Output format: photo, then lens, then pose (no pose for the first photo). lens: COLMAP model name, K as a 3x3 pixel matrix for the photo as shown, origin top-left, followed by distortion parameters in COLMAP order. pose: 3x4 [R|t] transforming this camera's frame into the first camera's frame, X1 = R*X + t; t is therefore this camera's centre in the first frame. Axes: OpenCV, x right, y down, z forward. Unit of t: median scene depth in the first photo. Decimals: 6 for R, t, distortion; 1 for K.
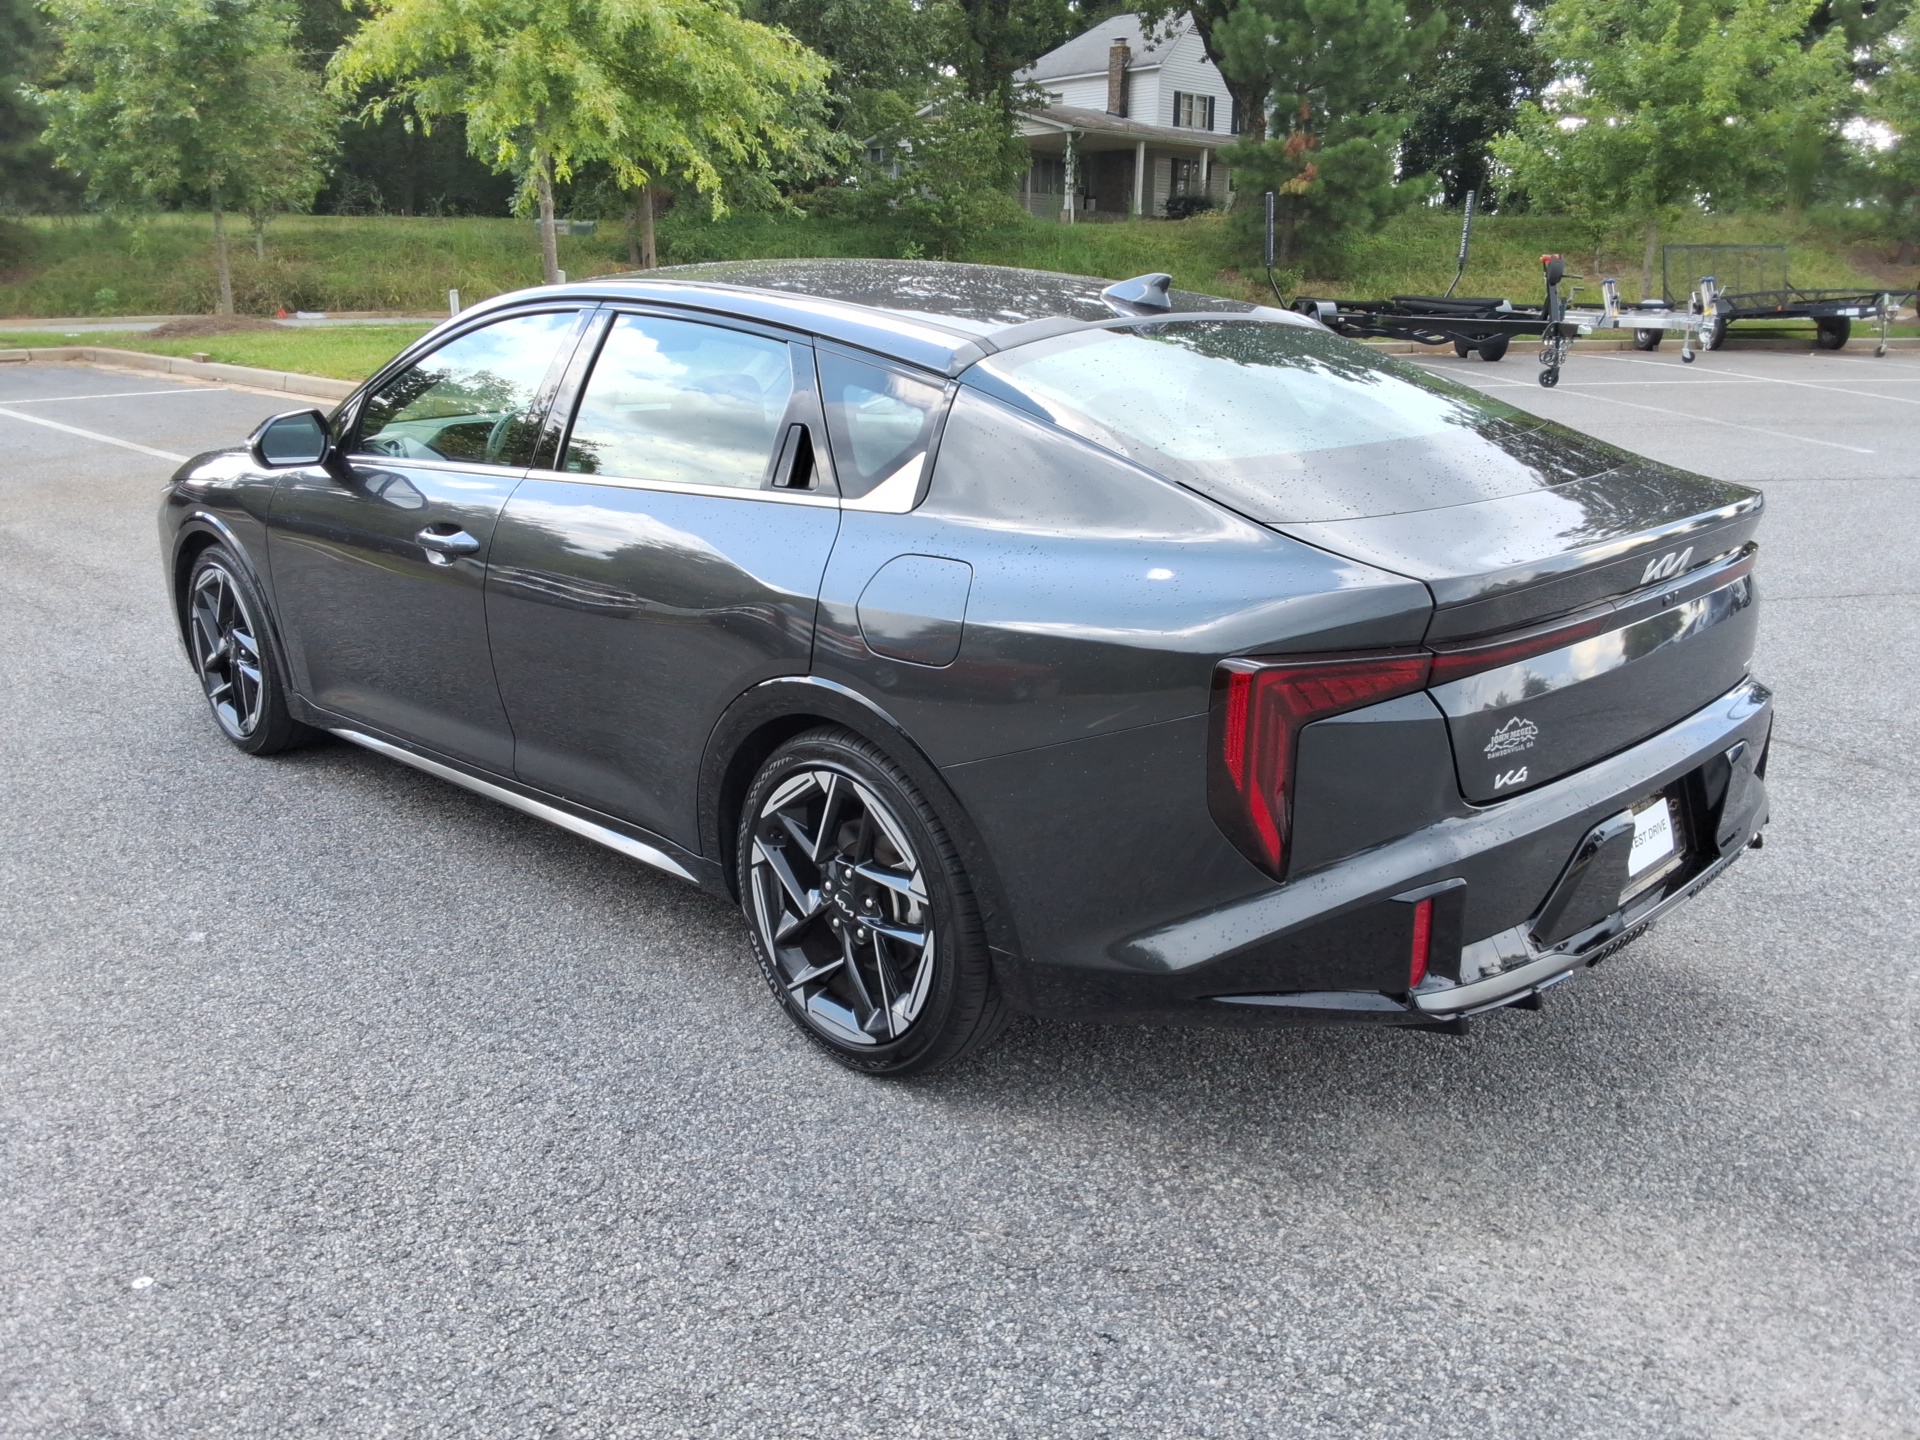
lens RADIAL K [[1557.5, 0, 984.8], [0, 1557.5, 688.4], [0, 0, 1]] dist [0.092176, -0.159253]
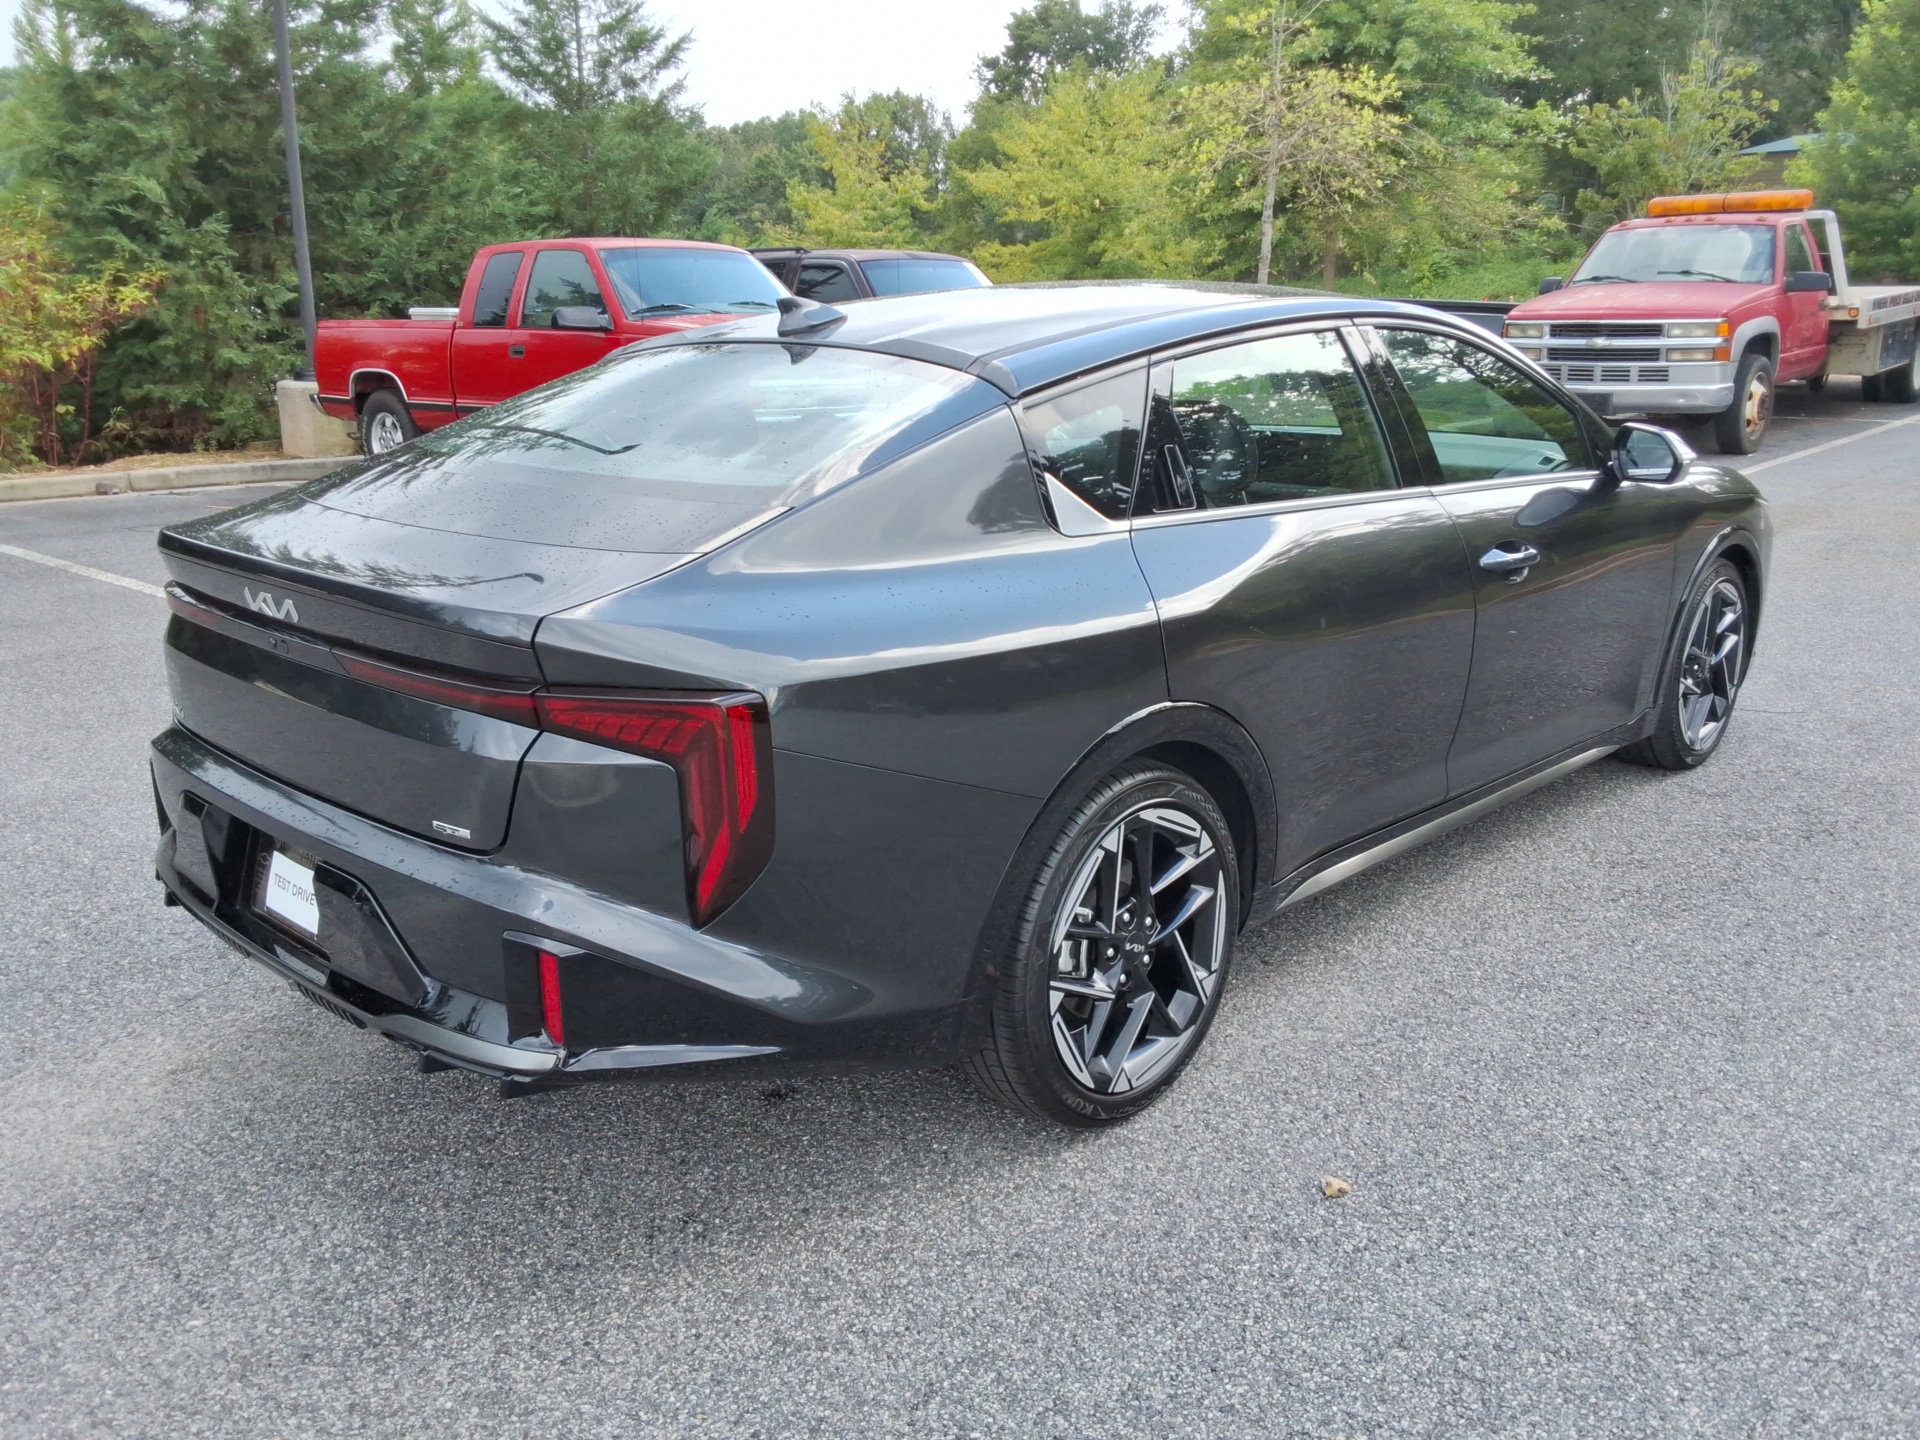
lens RADIAL K [[1566.8, 0, 974.2], [0, 1566.8, 702.7], [0, 0, 1]] dist [0.098322, -0.174934]
pose [[0.009797, 0.255089, -0.966868, 0.189355], [-0.259012, 0.934562, 0.243942, -0.050263], [0.965824, 0.248041, 0.075227, 0.186218]]
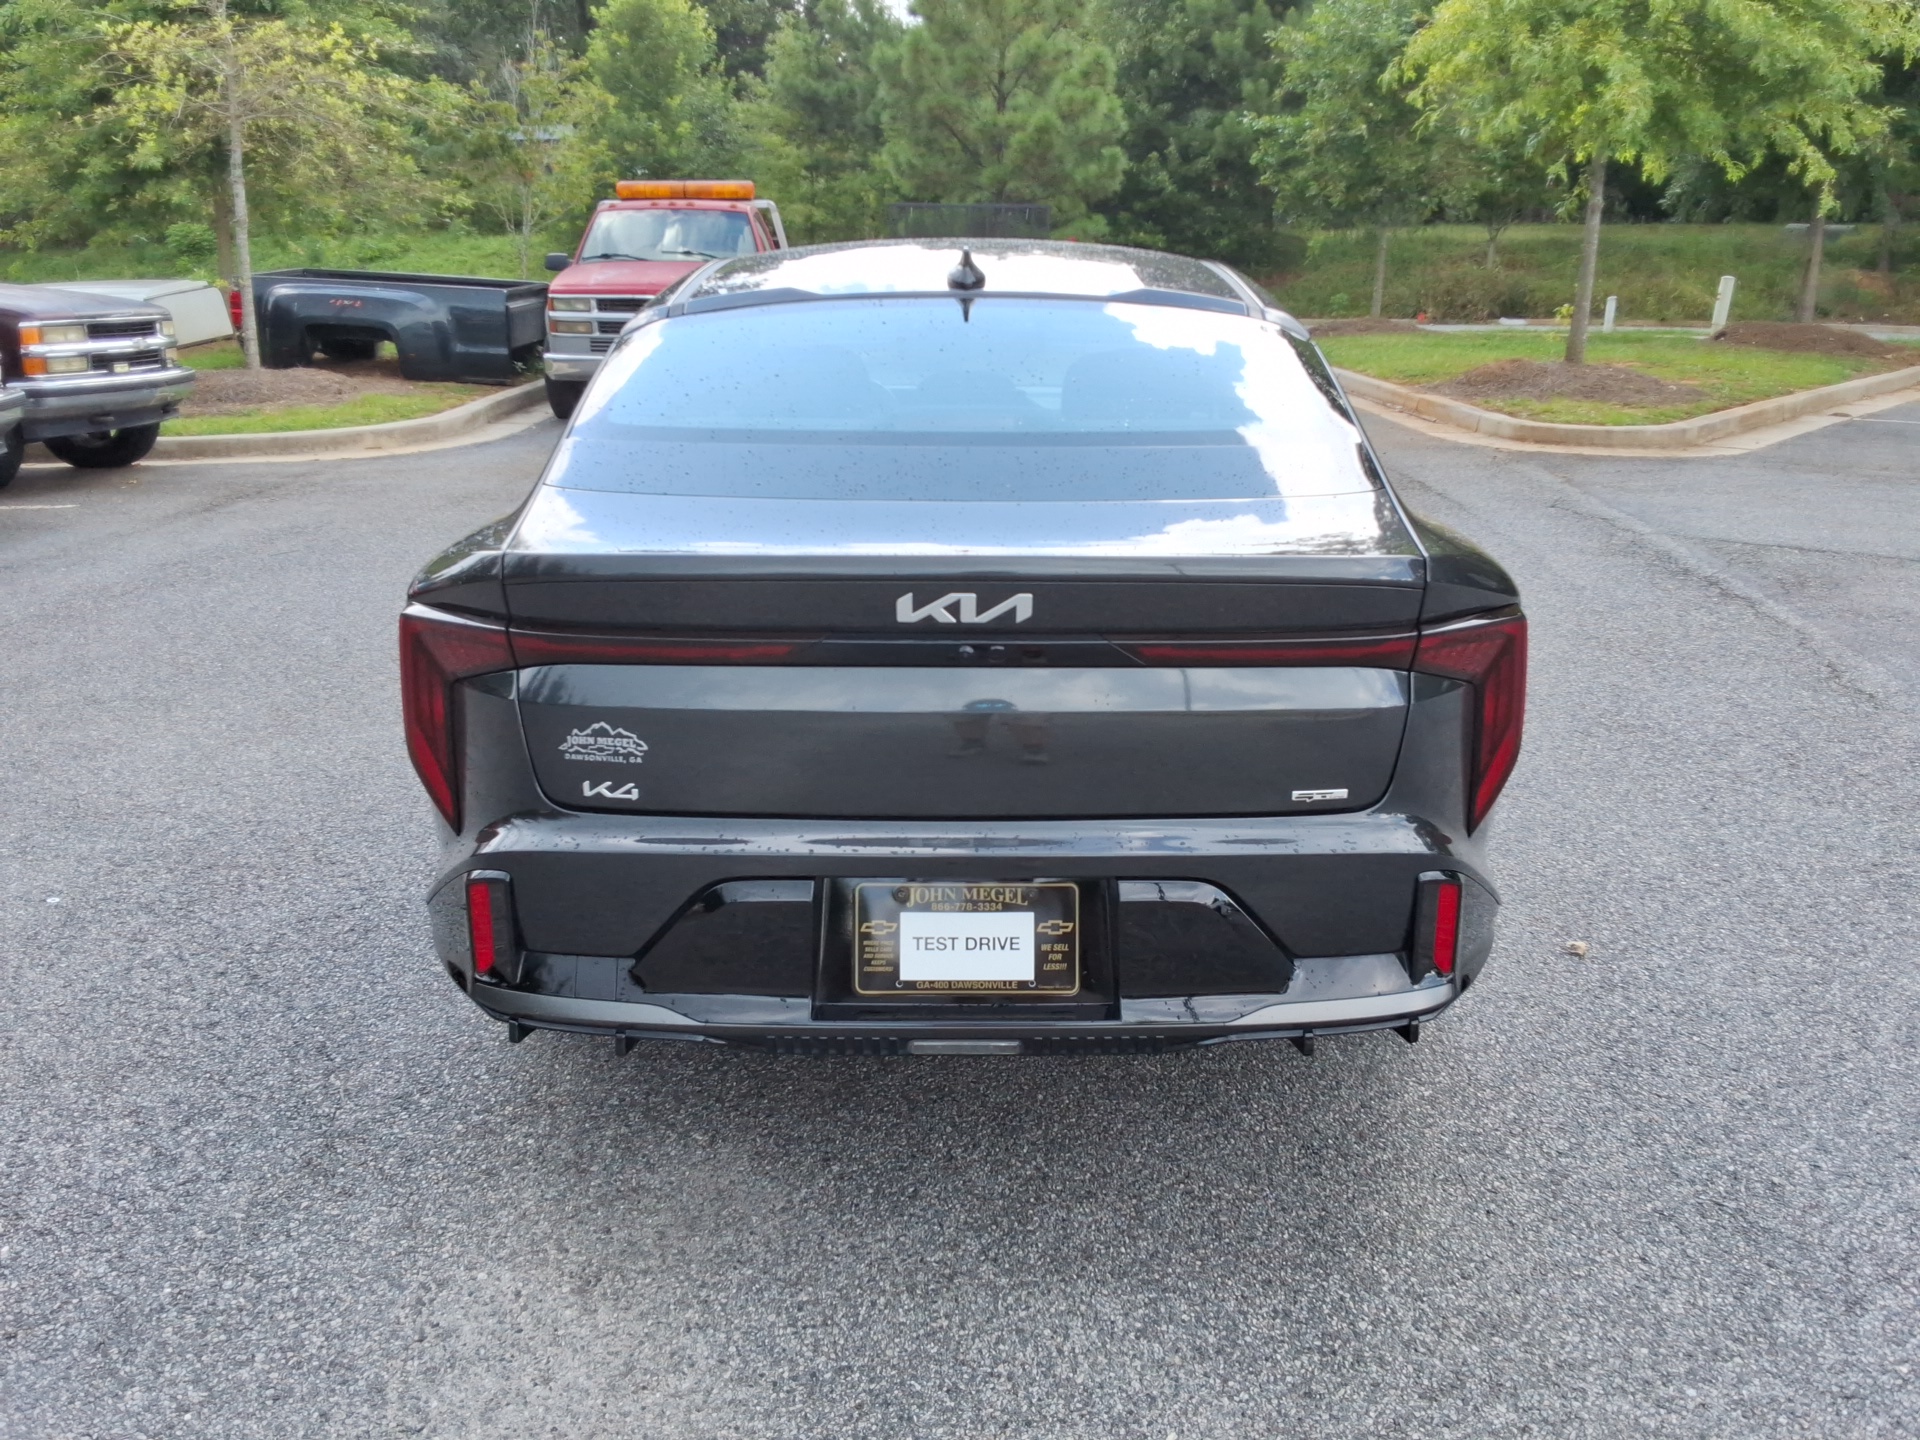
lens RADIAL K [[1537.1, 0, 981.1], [0, 1537.1, 699.6], [0, 0, 1]] dist [0.129680, -0.218394]
pose [[0.699890, 0.194806, -0.687171, 0.134968], [-0.193546, 0.977818, 0.080073, -0.013234], [0.687527, 0.076956, 0.722069, 0.062218]]
